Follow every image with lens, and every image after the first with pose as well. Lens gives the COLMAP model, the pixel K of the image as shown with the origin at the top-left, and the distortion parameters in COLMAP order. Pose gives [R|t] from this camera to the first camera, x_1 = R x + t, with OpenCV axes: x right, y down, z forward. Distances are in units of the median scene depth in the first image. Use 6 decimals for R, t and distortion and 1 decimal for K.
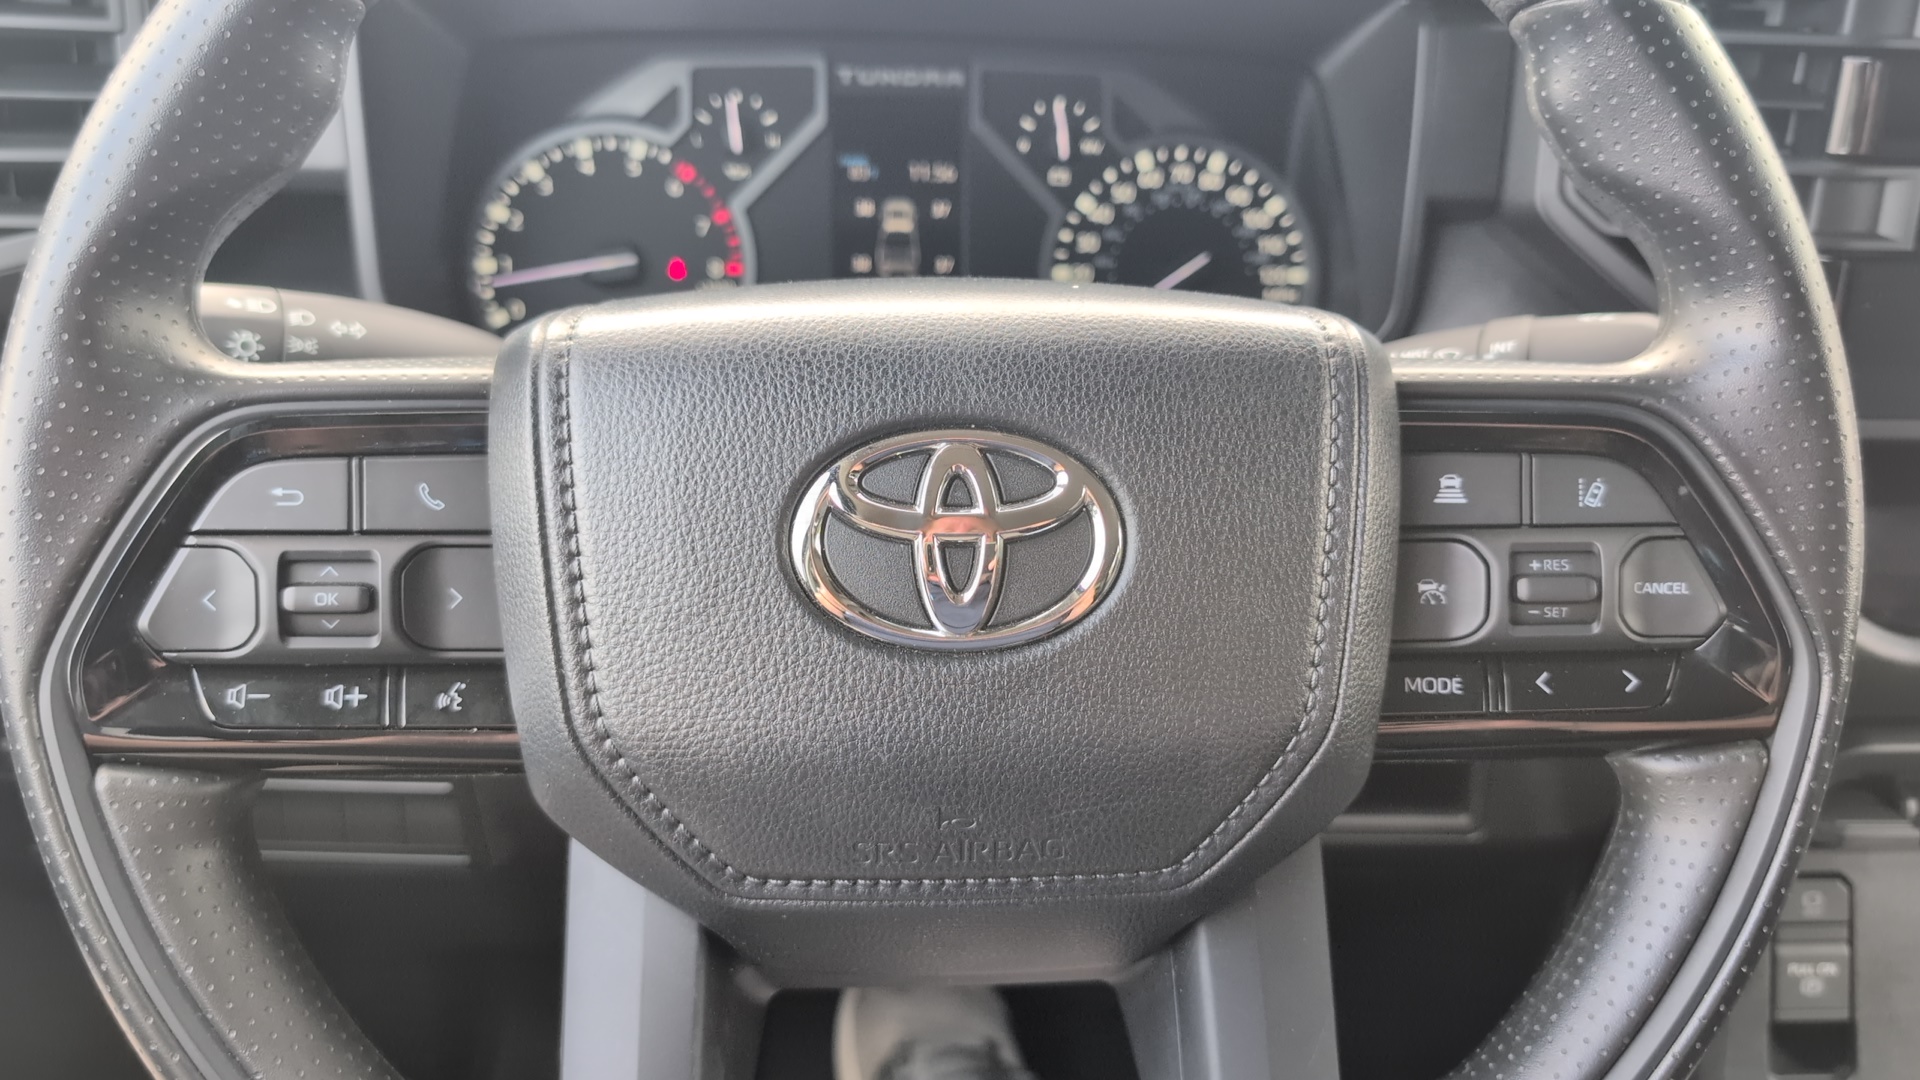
lens RADIAL K [[1605.6, 0, 927.0], [0, 1605.6, 534.0], [0, 0, 1]] dist [0.025548, -0.037578]
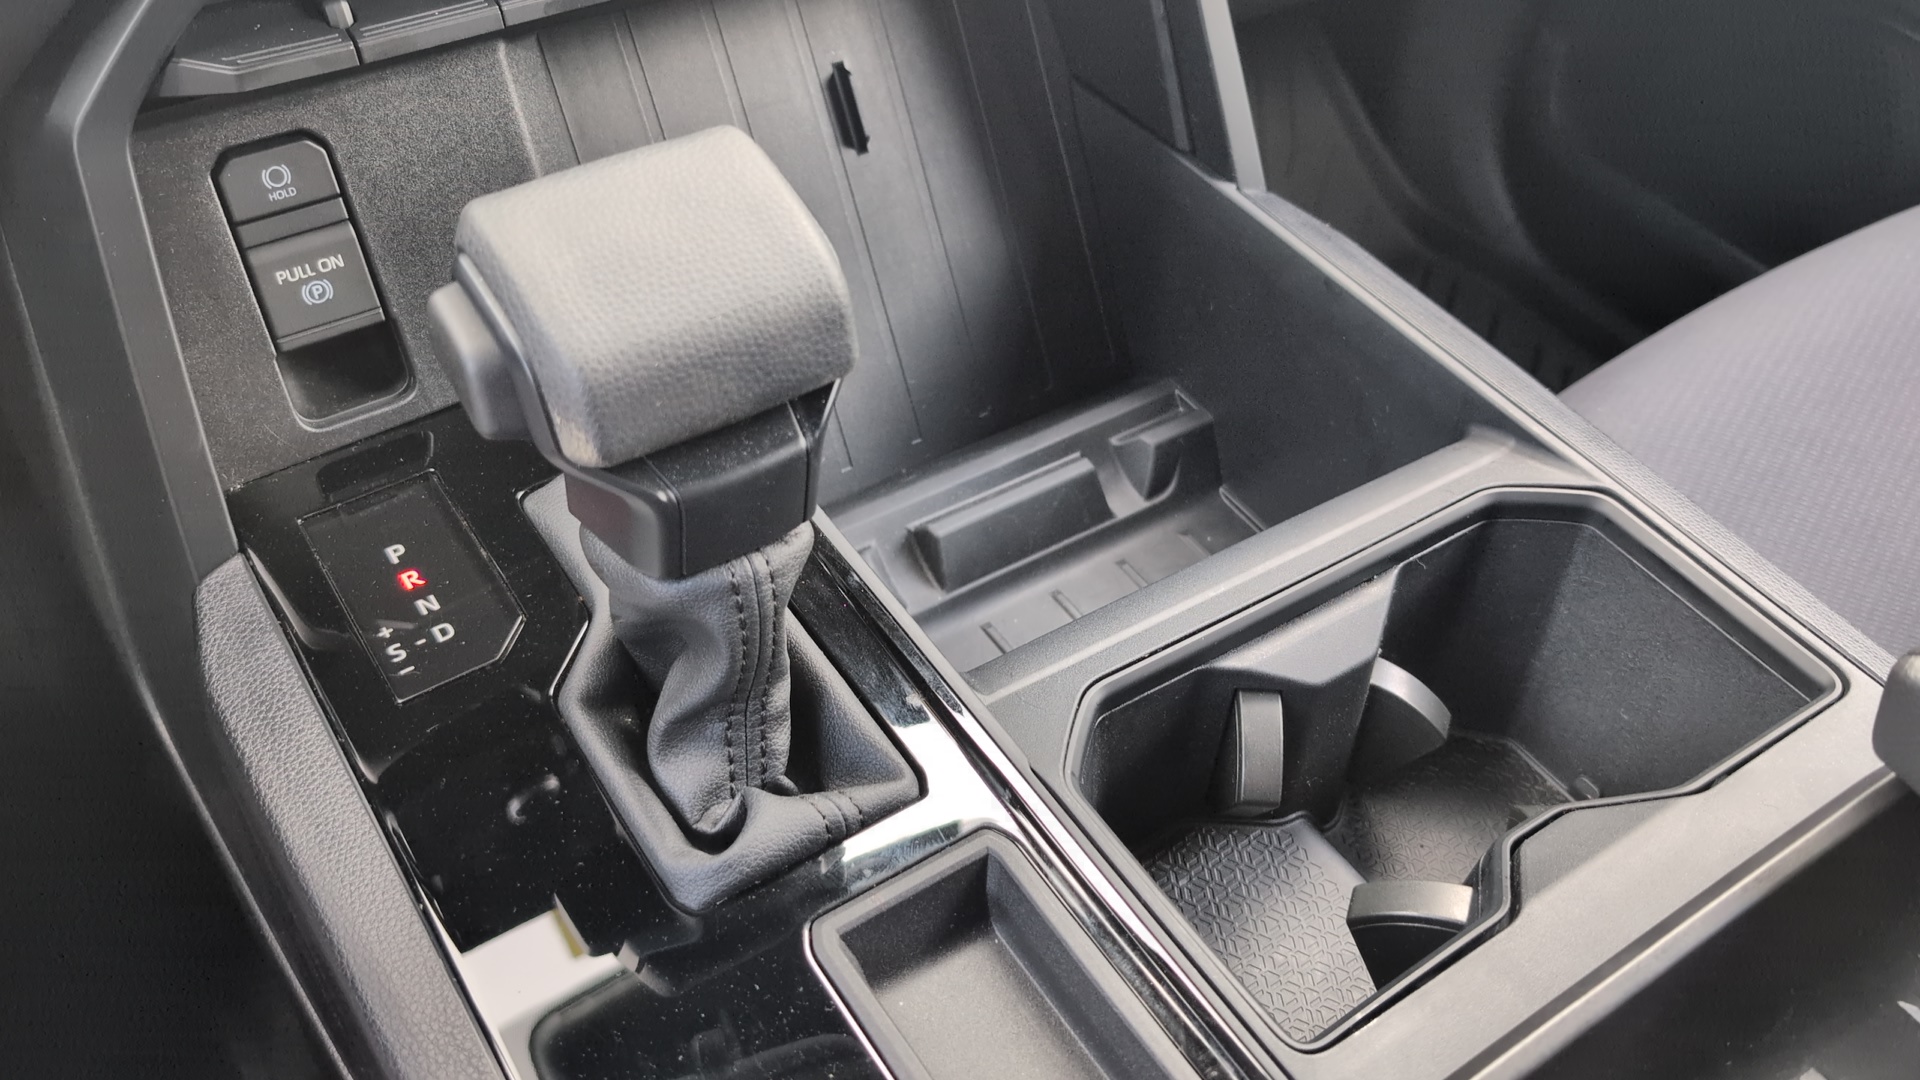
lens RADIAL K [[1605.6, 0, 926.6], [0, 1605.6, 516.5], [0, 0, 1]] dist [0.025548, -0.037578]
pose [[0.863011, -0.348734, 0.365508, 0.441693], [0.195795, 0.897857, 0.394356, 0.123916], [-0.465699, -0.268769, 0.843141, 0.195705]]
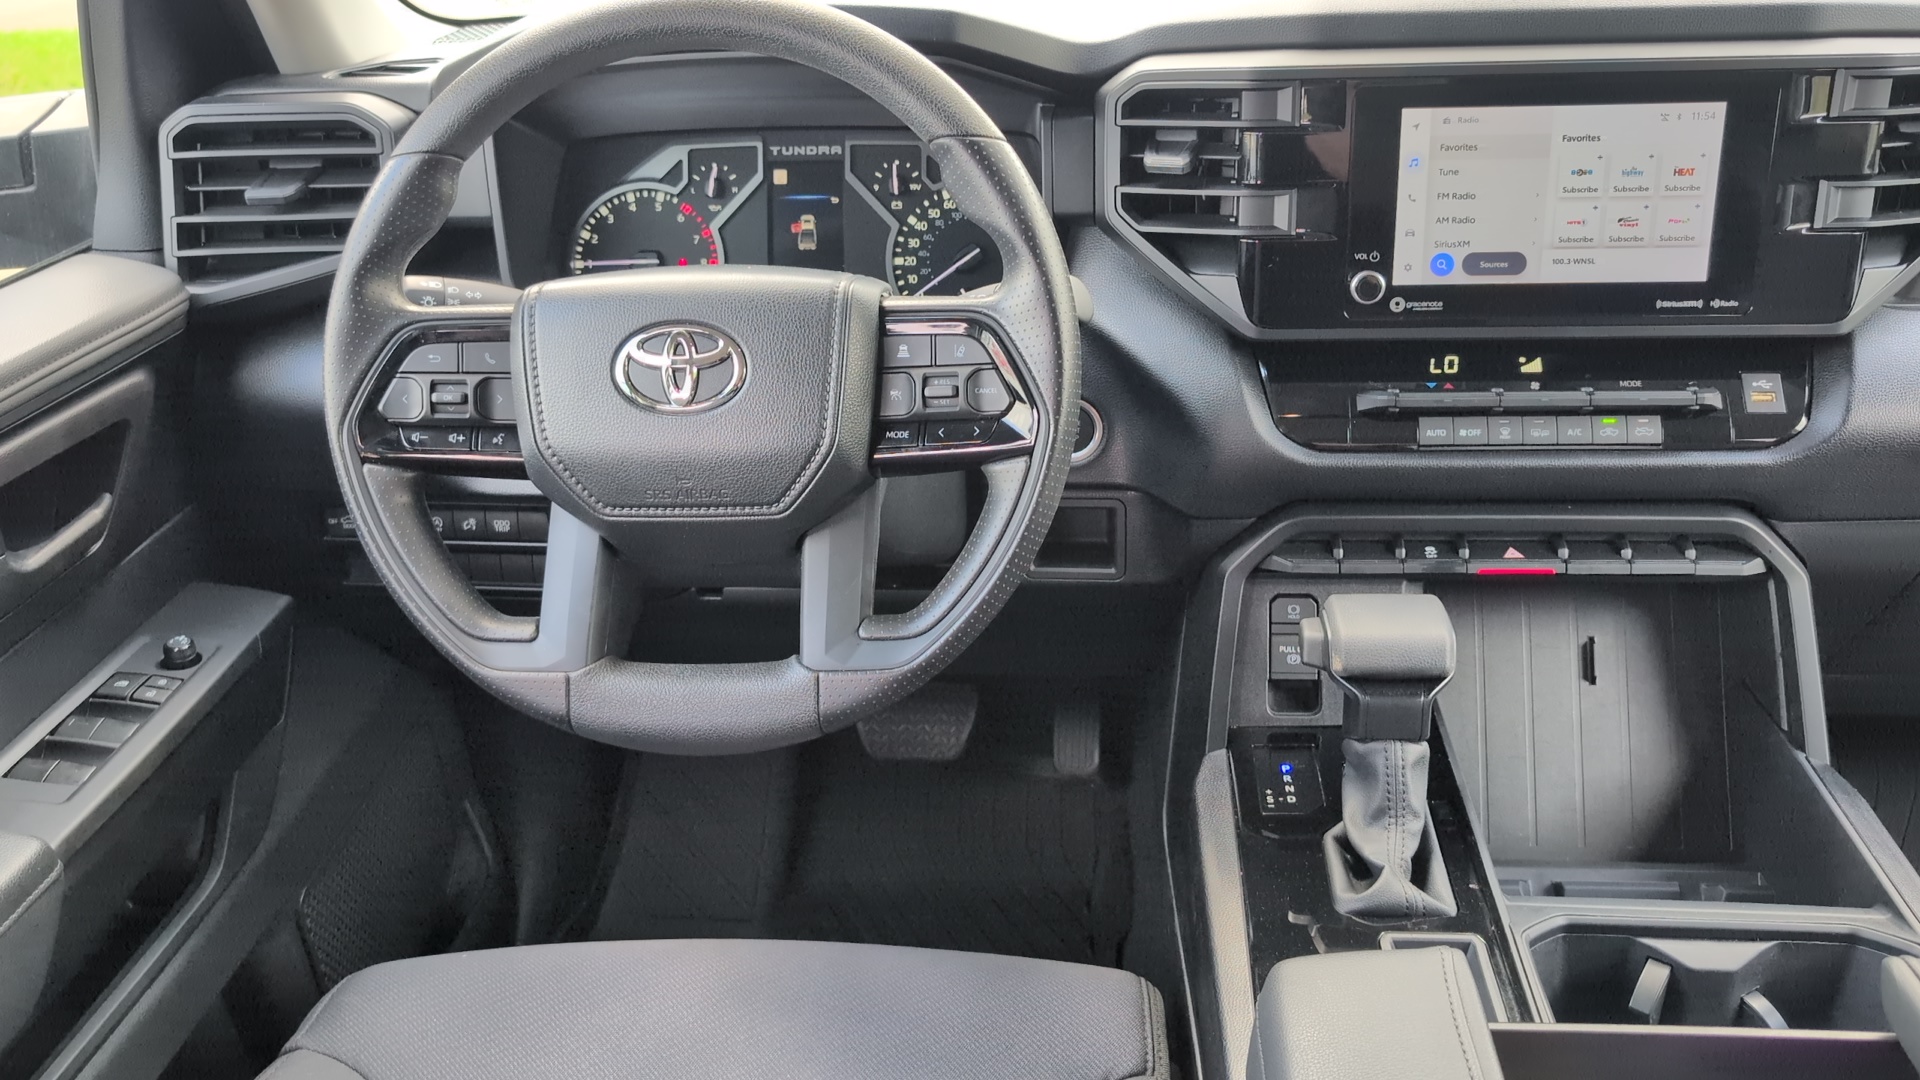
lens RADIAL K [[1605.6, 0, 949.6], [0, 1605.6, 536.3], [0, 0, 1]] dist [0.025548, -0.037578]
pose [[0.988896, 0.000727, -0.148608, 0.401245], [0.000413, 0.999971, 0.007641, 0.122343], [0.148609, -0.007617, 0.988867, -0.711125]]
